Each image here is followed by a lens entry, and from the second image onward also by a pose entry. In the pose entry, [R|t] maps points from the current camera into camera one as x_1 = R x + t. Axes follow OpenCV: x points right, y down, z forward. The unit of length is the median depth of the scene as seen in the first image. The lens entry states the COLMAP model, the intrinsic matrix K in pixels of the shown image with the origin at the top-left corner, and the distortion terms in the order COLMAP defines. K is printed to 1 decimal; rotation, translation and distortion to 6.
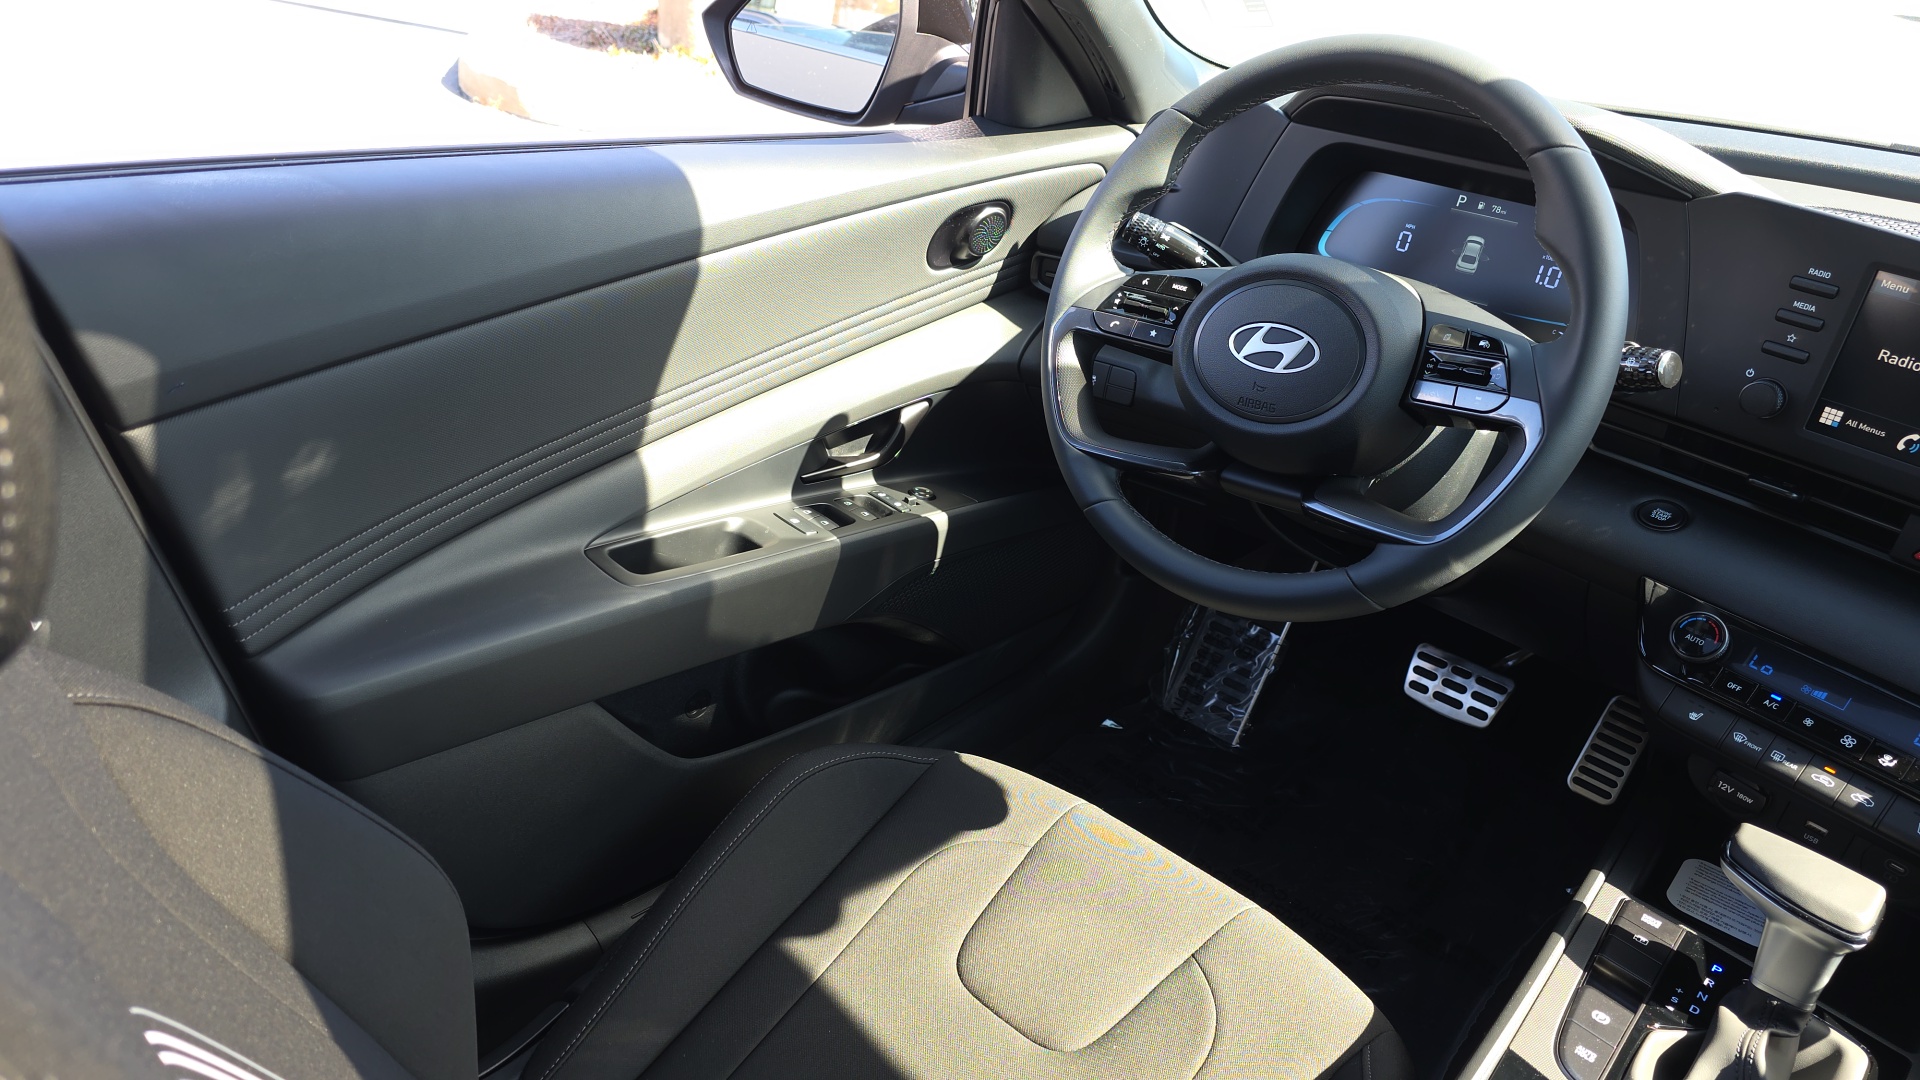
lens RADIAL K [[1305.7, 0, 927.3], [0, 1305.7, 554.2], [0, 0, 1]] dist [0.051990, -0.062738]
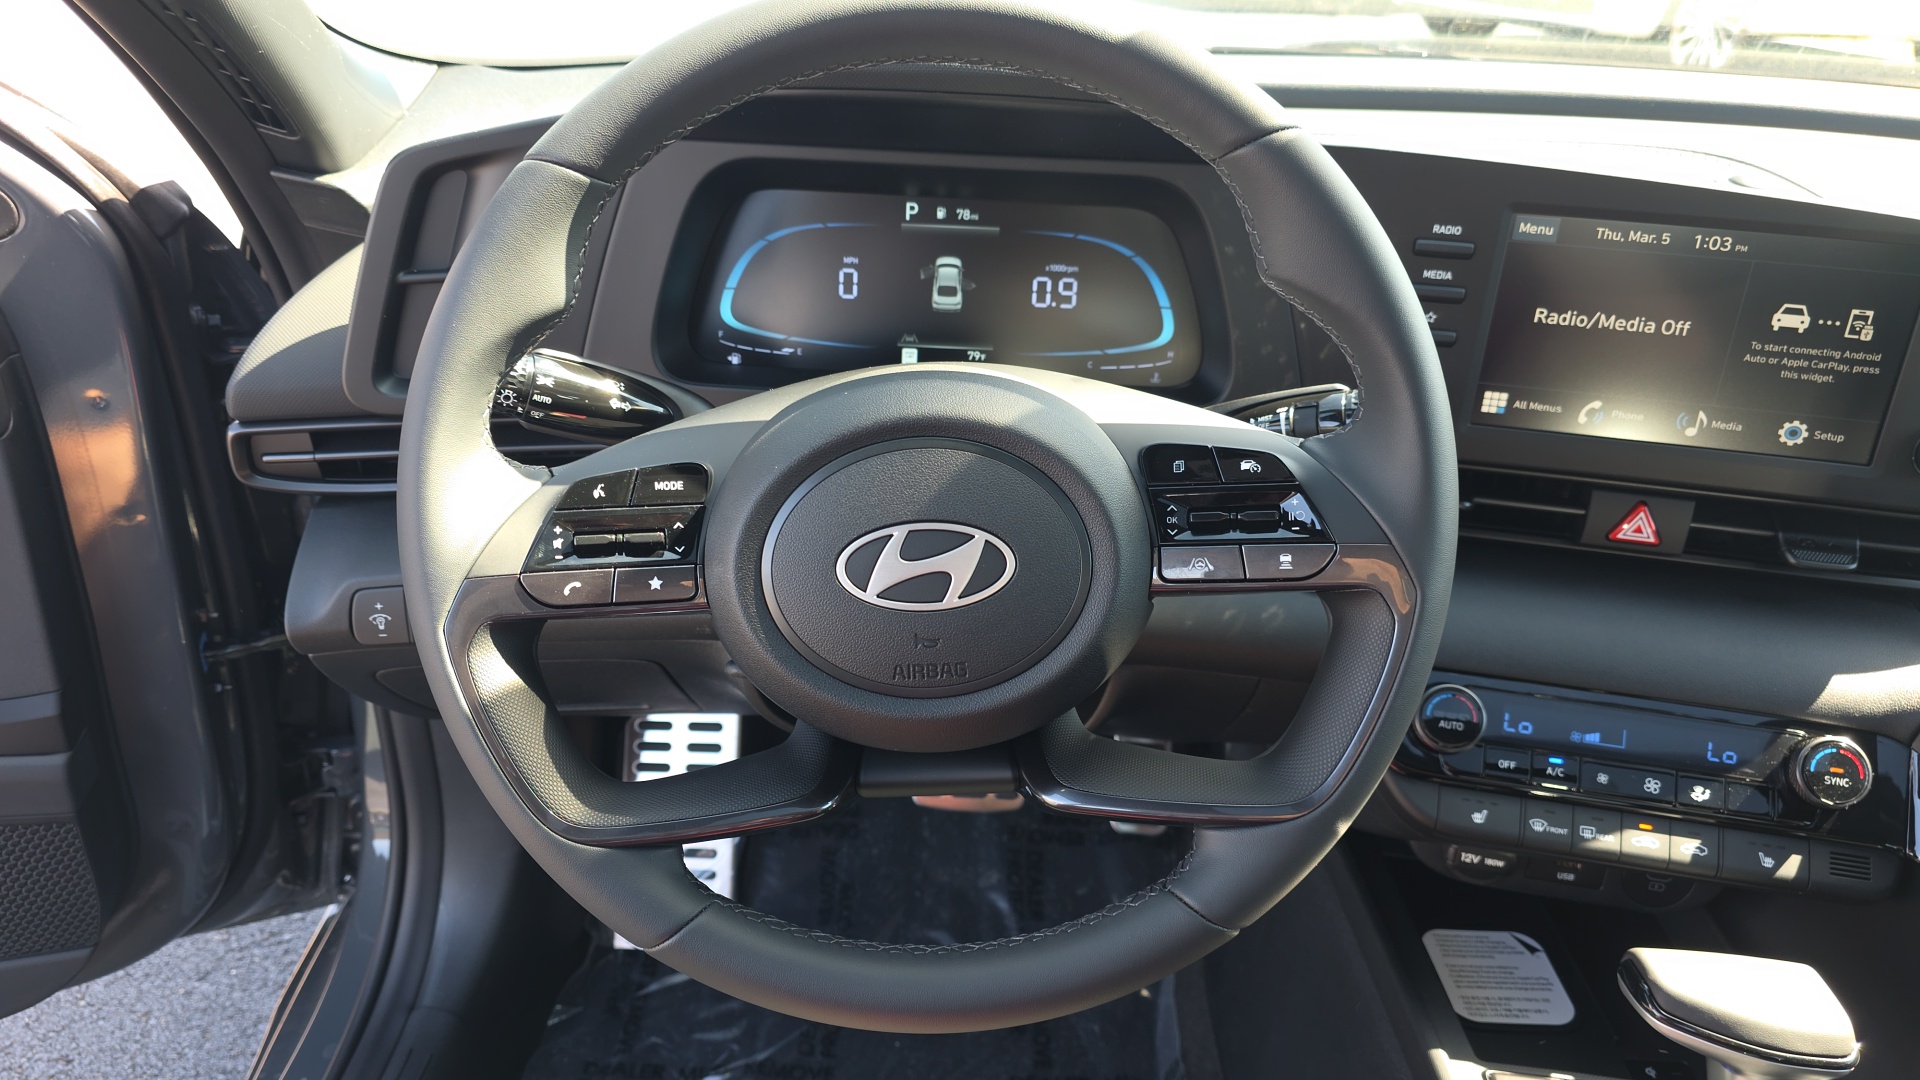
lens RADIAL K [[1305.7, 0, 944.5], [0, 1305.7, 546.2], [0, 0, 1]] dist [0.051990, -0.062738]
pose [[0.750973, -0.340795, 0.565595, -0.030863], [0.326304, 0.936168, 0.130827, -0.223633], [-0.574077, 0.086308, 0.814240, 0.534356]]
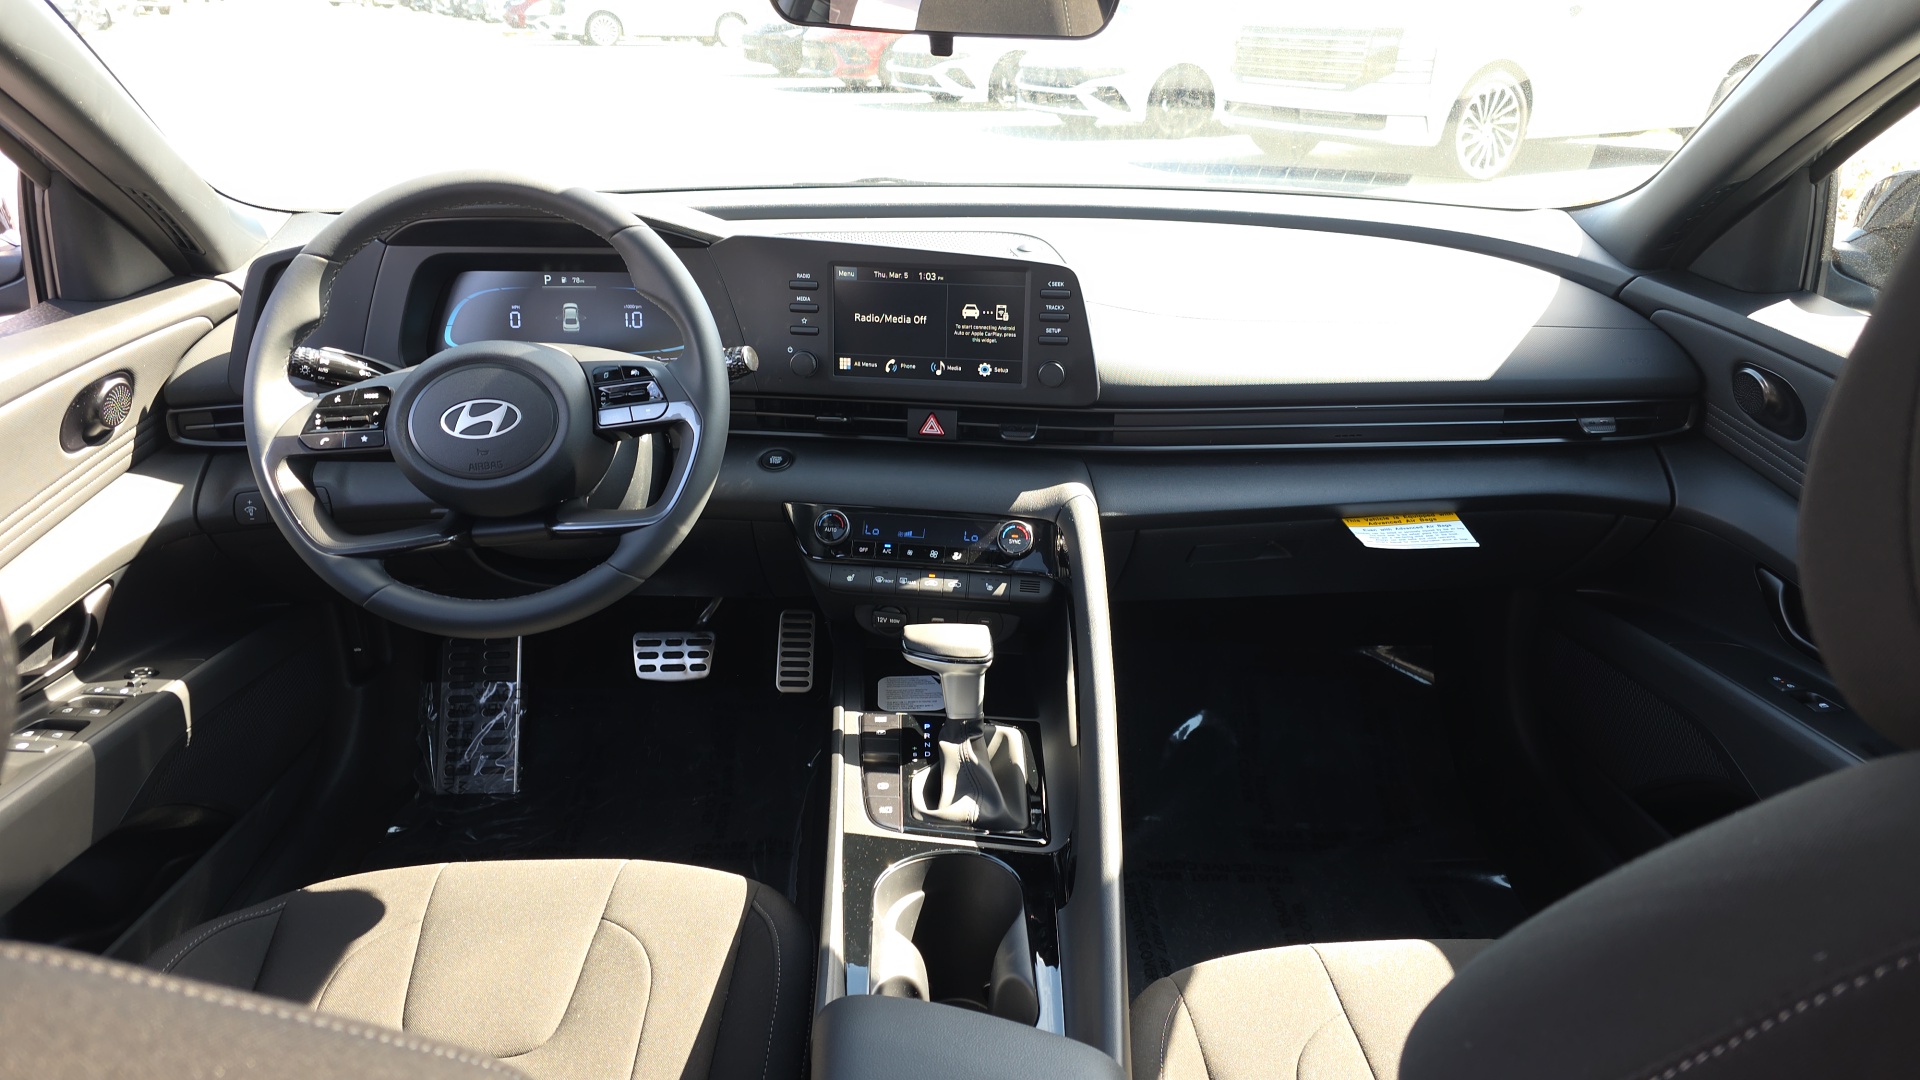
lens RADIAL K [[1305.7, 0, 967.7], [0, 1305.7, 520.7], [0, 0, 1]] dist [0.051990, -0.062738]
pose [[0.702677, -0.320450, 0.635261, -0.220972], [0.374016, 0.925887, 0.053346, 0.035094], [-0.605275, 0.200113, 0.770453, -0.201671]]
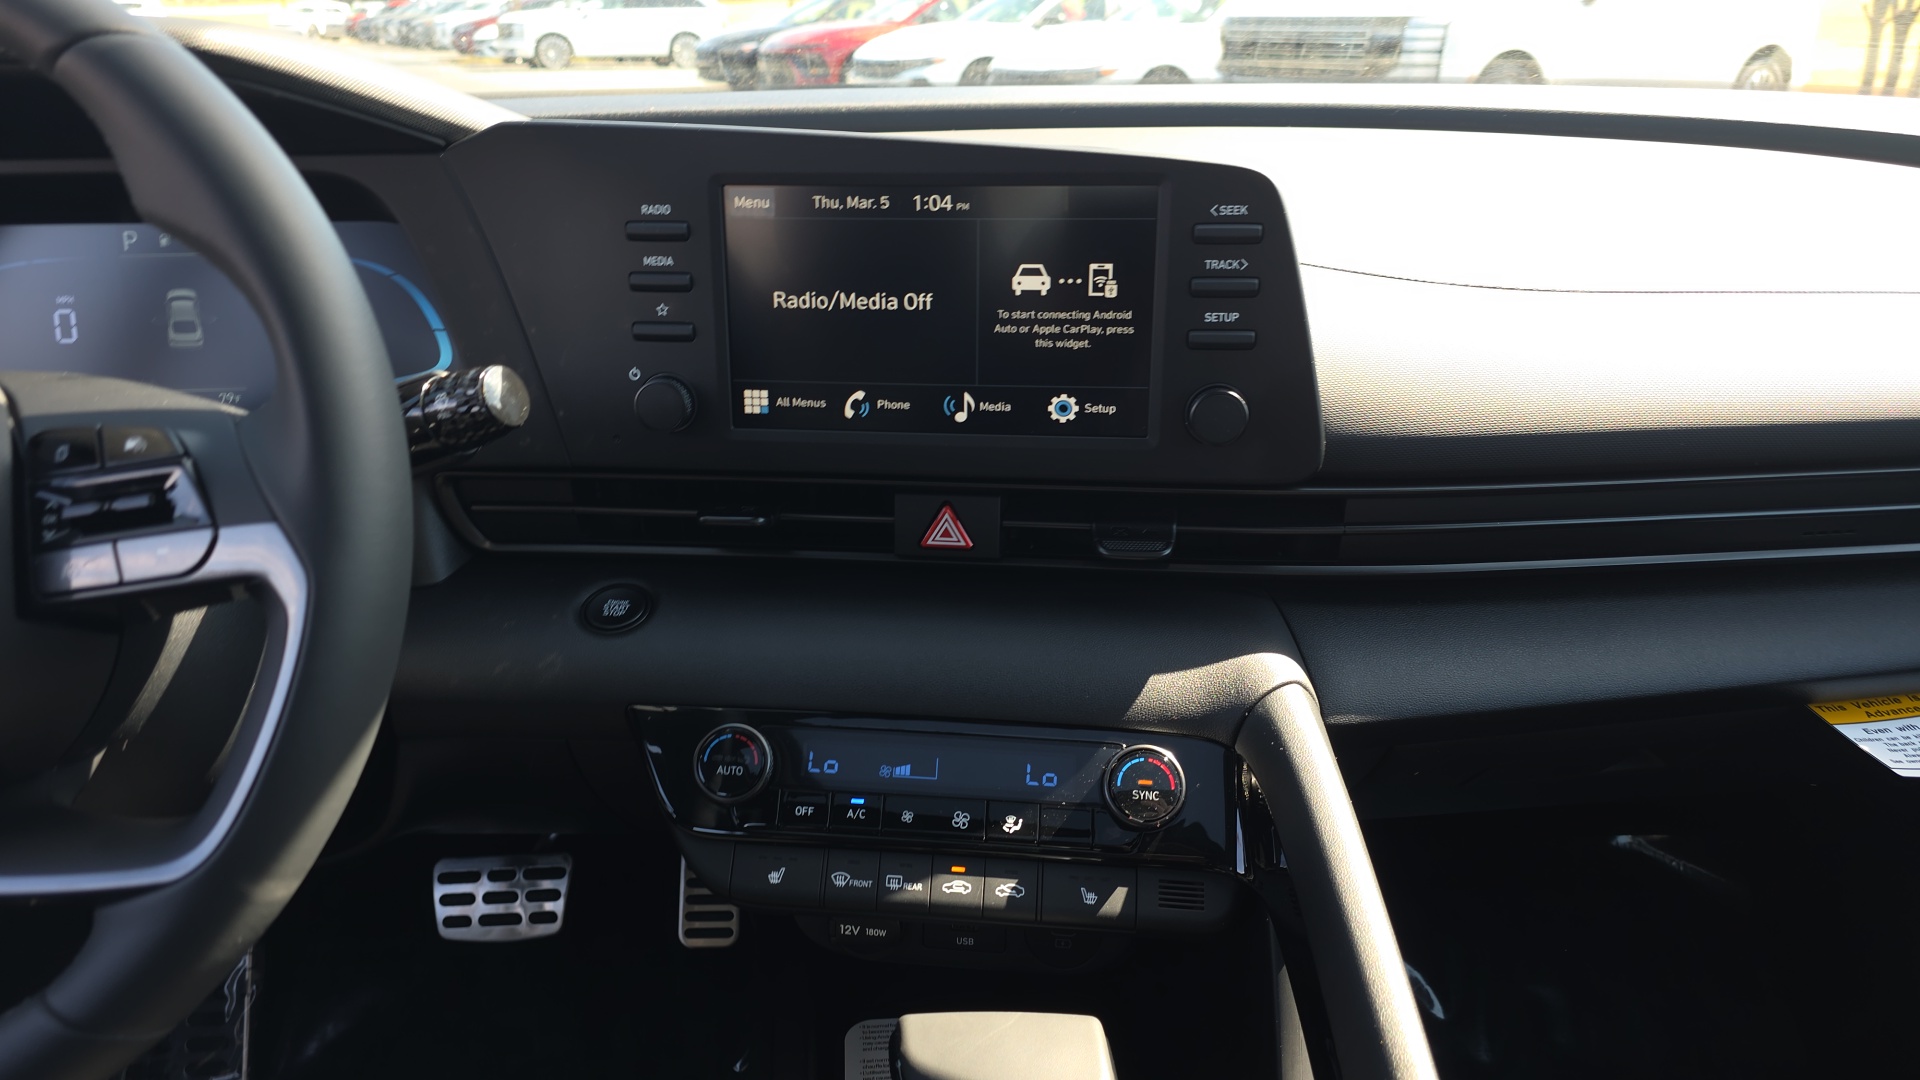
lens RADIAL K [[1305.7, 0, 946.6], [0, 1305.7, 547.3], [0, 0, 1]] dist [0.051990, -0.062738]
pose [[0.692204, -0.336020, 0.638705, 0.274556], [0.394772, 0.917151, 0.054670, -0.029877], [-0.604159, 0.214300, 0.767507, 0.405492]]
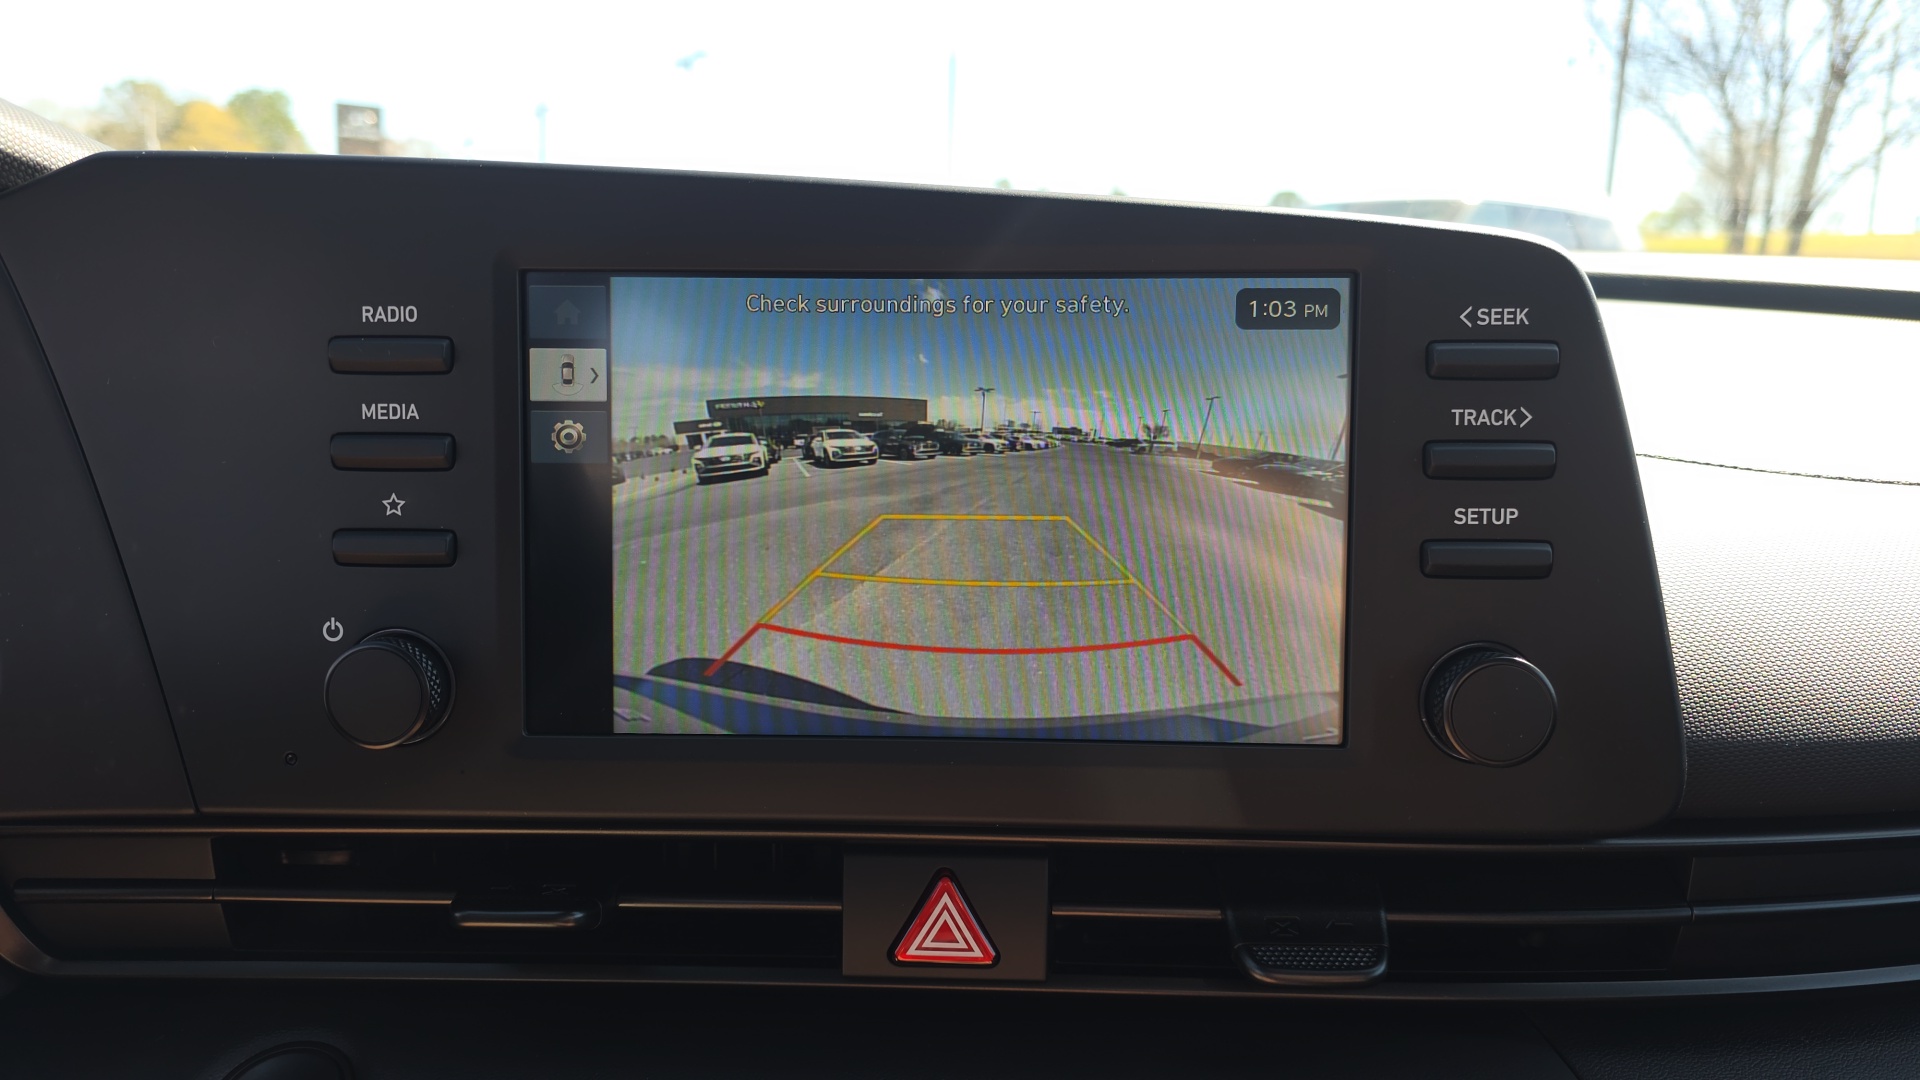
lens RADIAL K [[1305.7, 0, 932.8], [0, 1305.7, 545.9], [0, 0, 1]] dist [0.051990, -0.062738]
pose [[0.627857, -0.195859, 0.753283, 0.465128], [0.404129, 0.909170, -0.100448, -0.060347], [-0.665188, 0.367491, 0.649981, 0.661980]]
